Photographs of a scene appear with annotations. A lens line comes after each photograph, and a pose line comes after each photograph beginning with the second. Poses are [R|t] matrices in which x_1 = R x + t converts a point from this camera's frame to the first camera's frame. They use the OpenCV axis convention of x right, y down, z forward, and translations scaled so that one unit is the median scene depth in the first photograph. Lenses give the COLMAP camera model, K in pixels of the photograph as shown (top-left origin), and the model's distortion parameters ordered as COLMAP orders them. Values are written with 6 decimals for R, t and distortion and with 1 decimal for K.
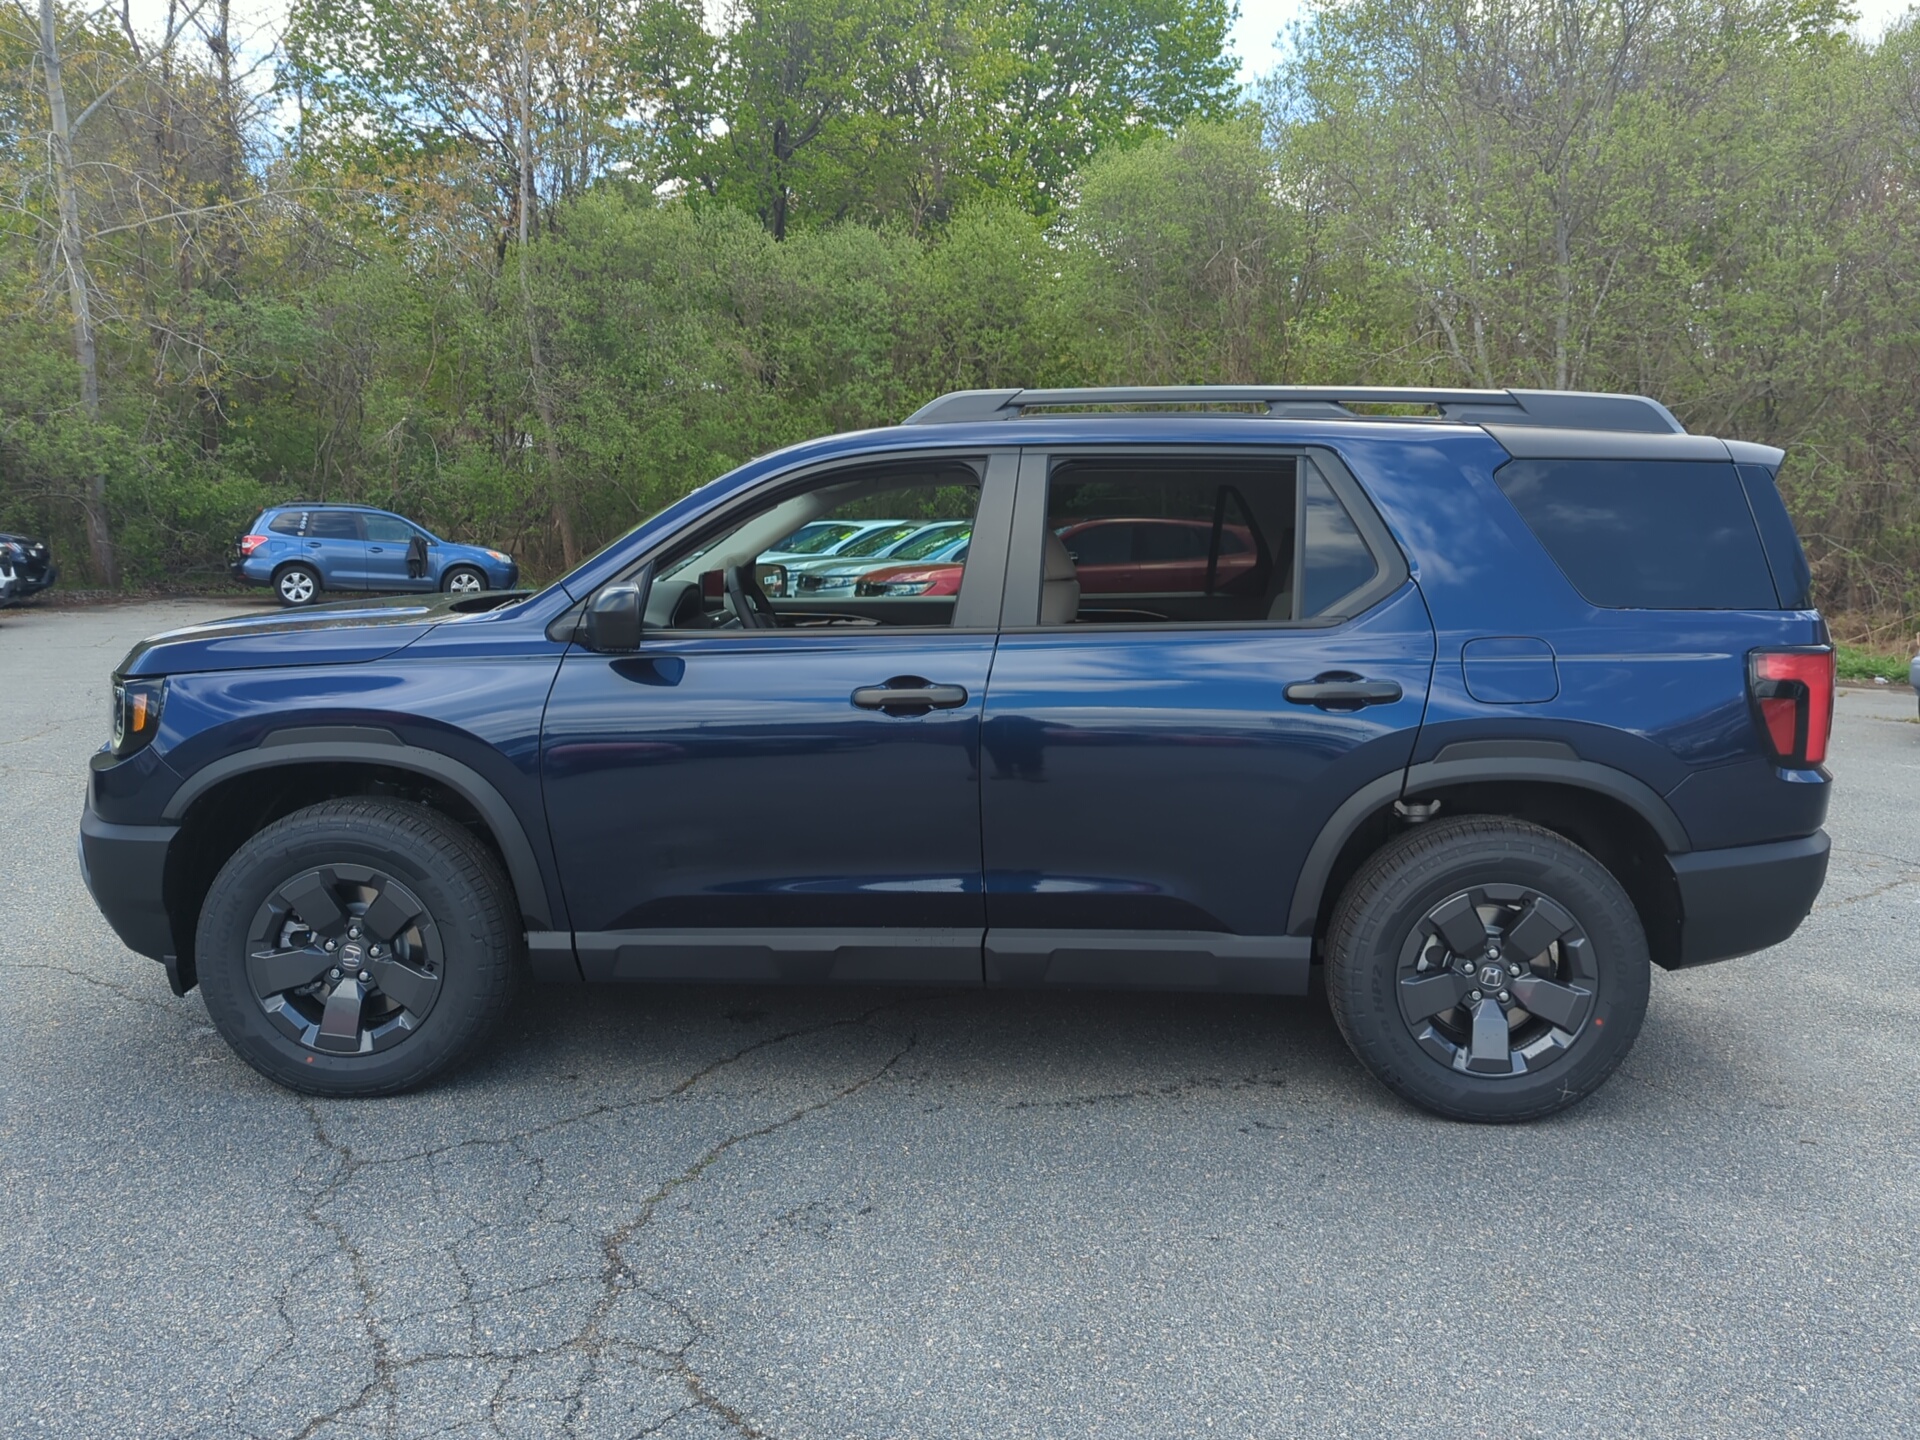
lens RADIAL K [[1555.2, 0, 964.9], [0, 1555.2, 713.9], [0, 0, 1]] dist [0.065573, -0.063211]
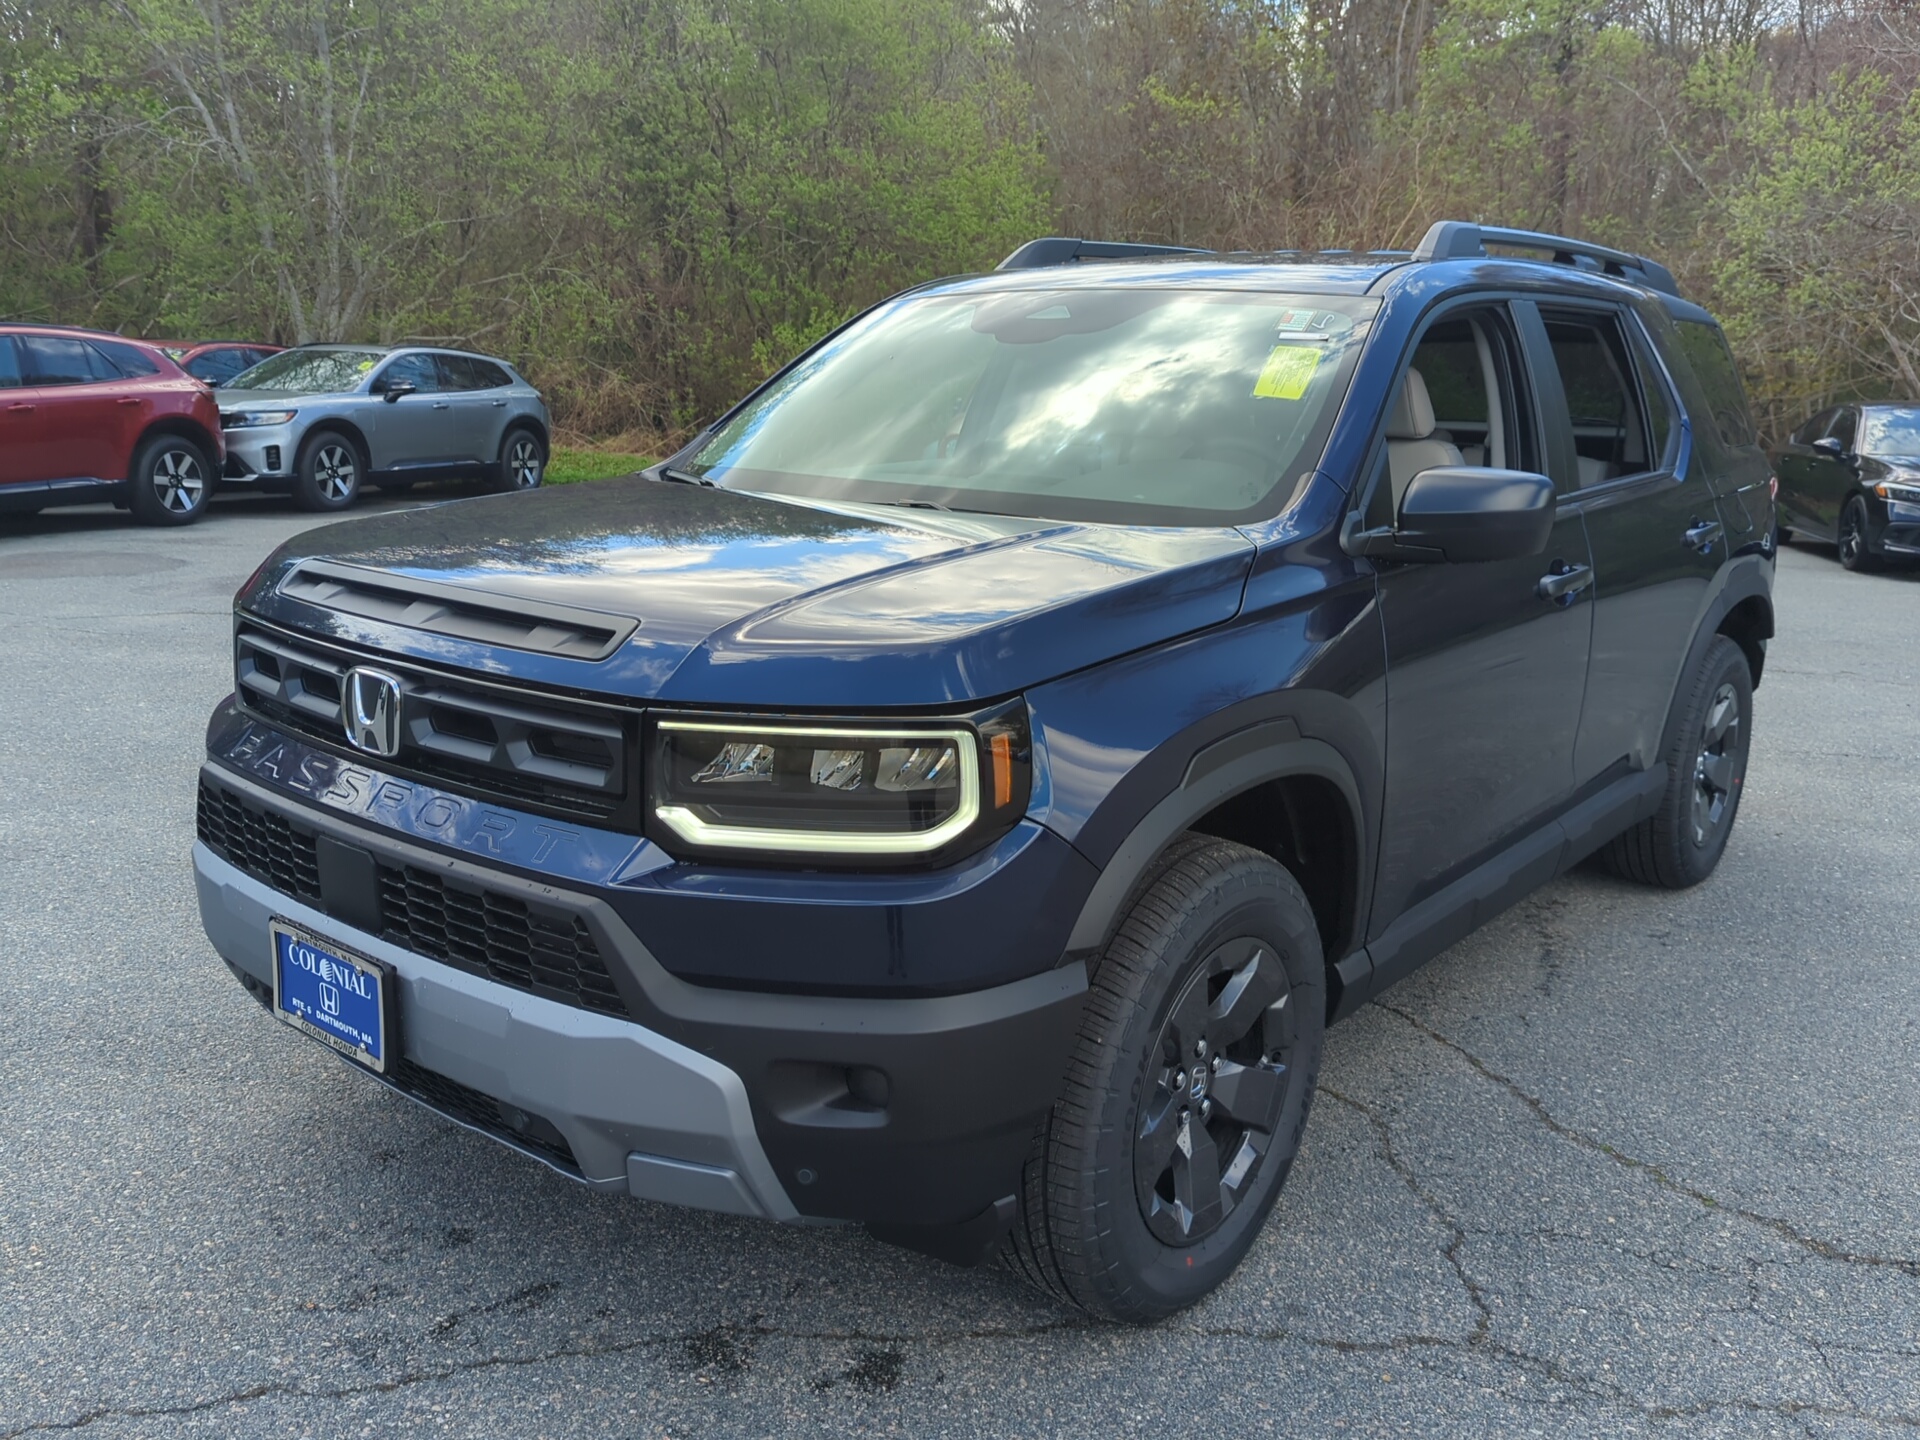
lens RADIAL K [[1555.2, 0, 973.3], [0, 1555.2, 718.2], [0, 0, 1]] dist [0.065573, -0.063211]
pose [[0.622862, -0.176577, 0.762144, -0.912880], [0.083143, 0.983619, 0.159941, -0.101227], [-0.777901, -0.036255, 0.627340, 0.684233]]
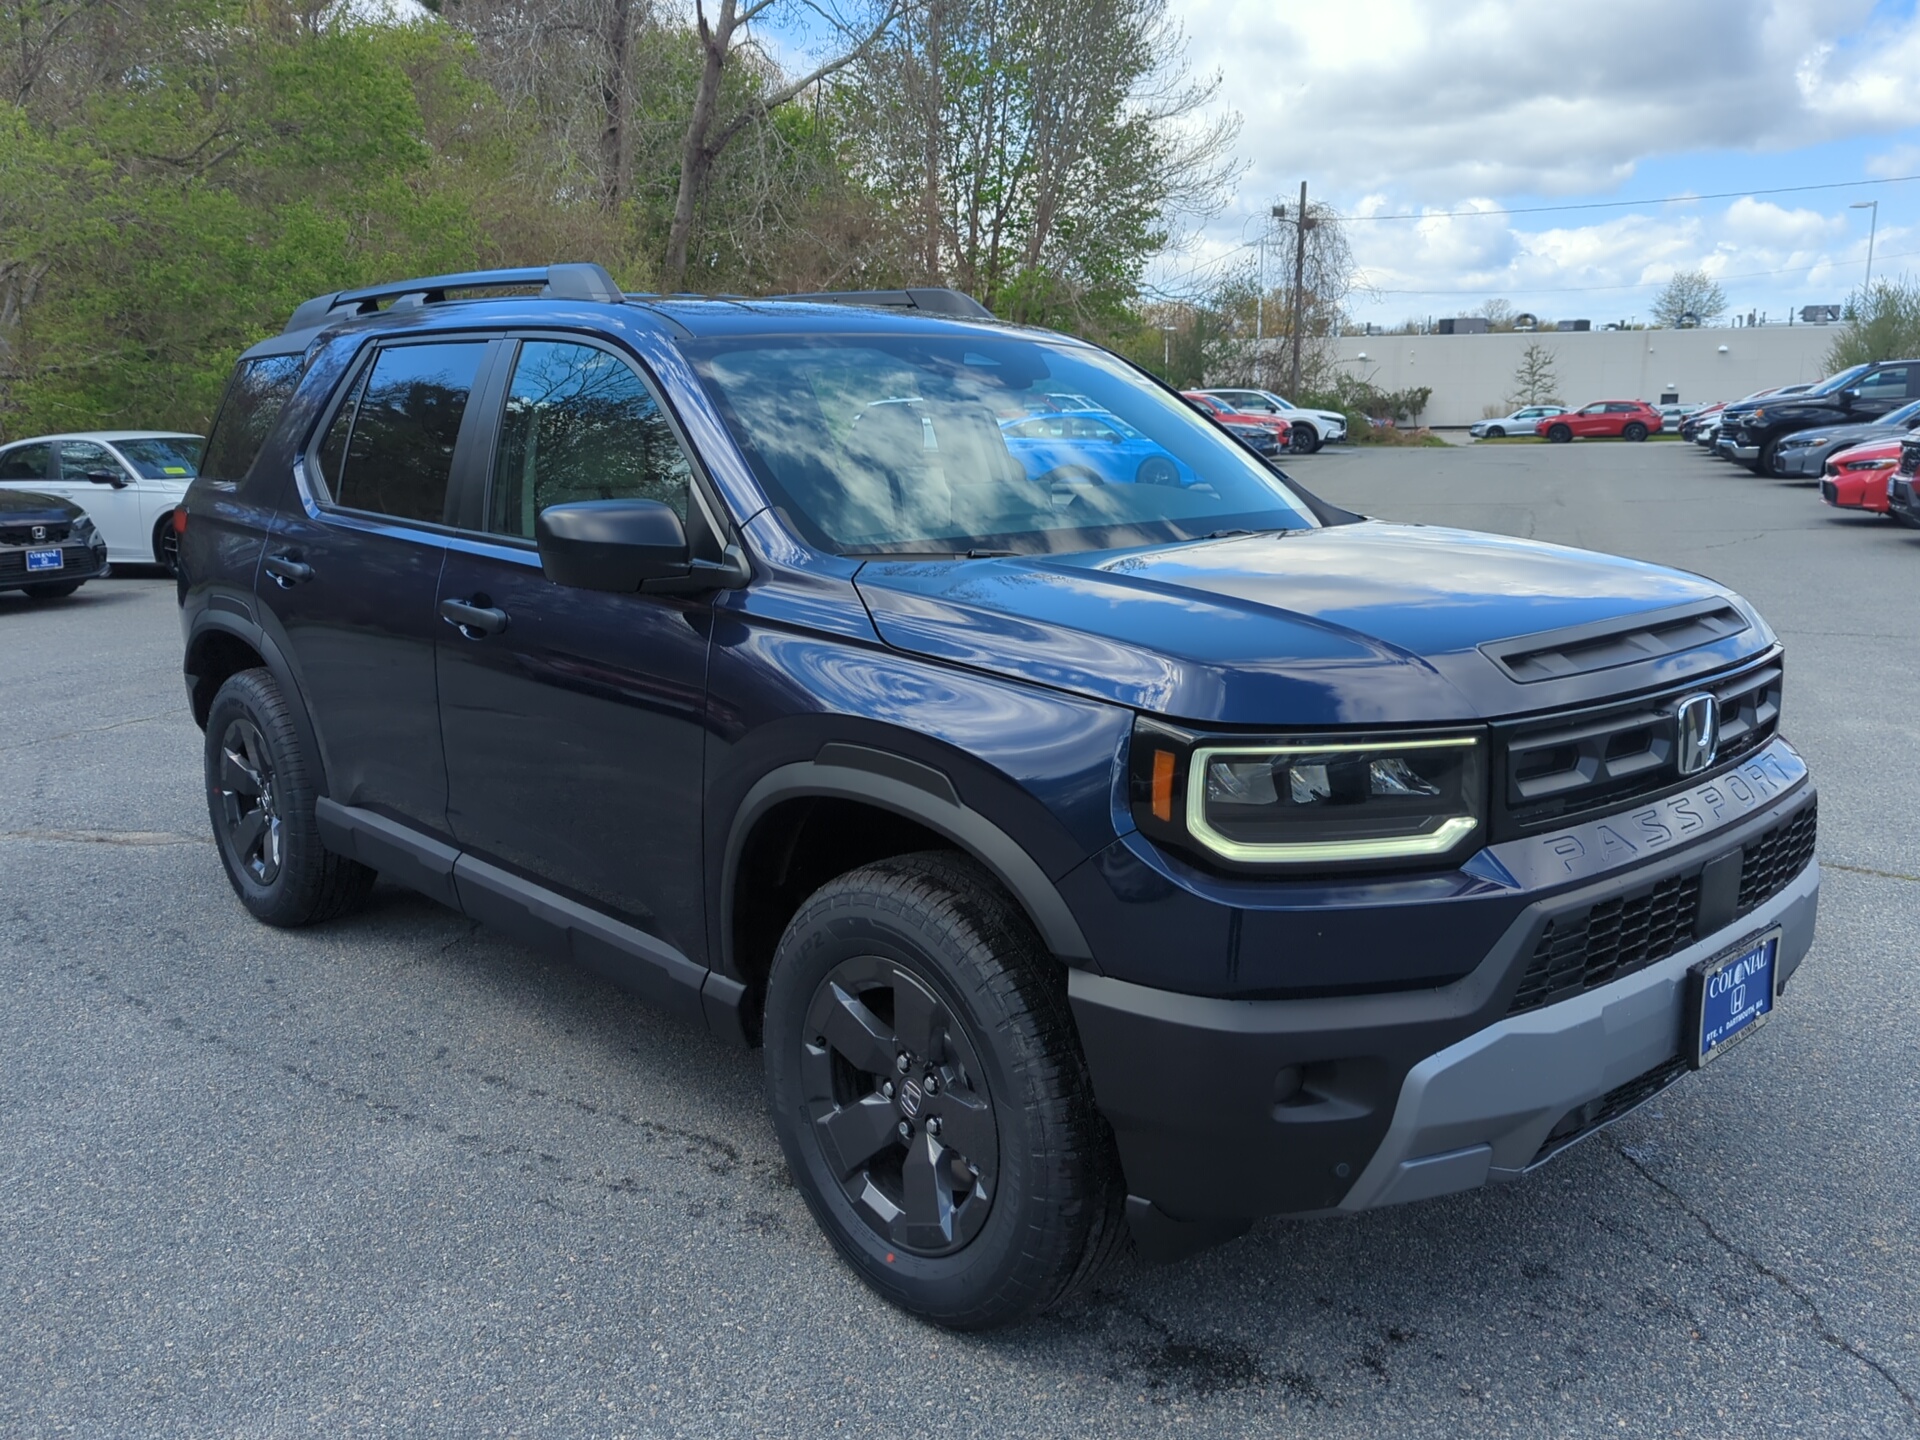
lens RADIAL K [[1555.2, 0, 956.6], [0, 1555.2, 719.0], [0, 0, 1]] dist [0.065573, -0.063211]
pose [[-0.695046, -0.146309, 0.703921, -0.845147], [0.082810, 0.956268, 0.280525, -0.238558], [-0.714180, 0.253270, -0.652534, 1.858801]]
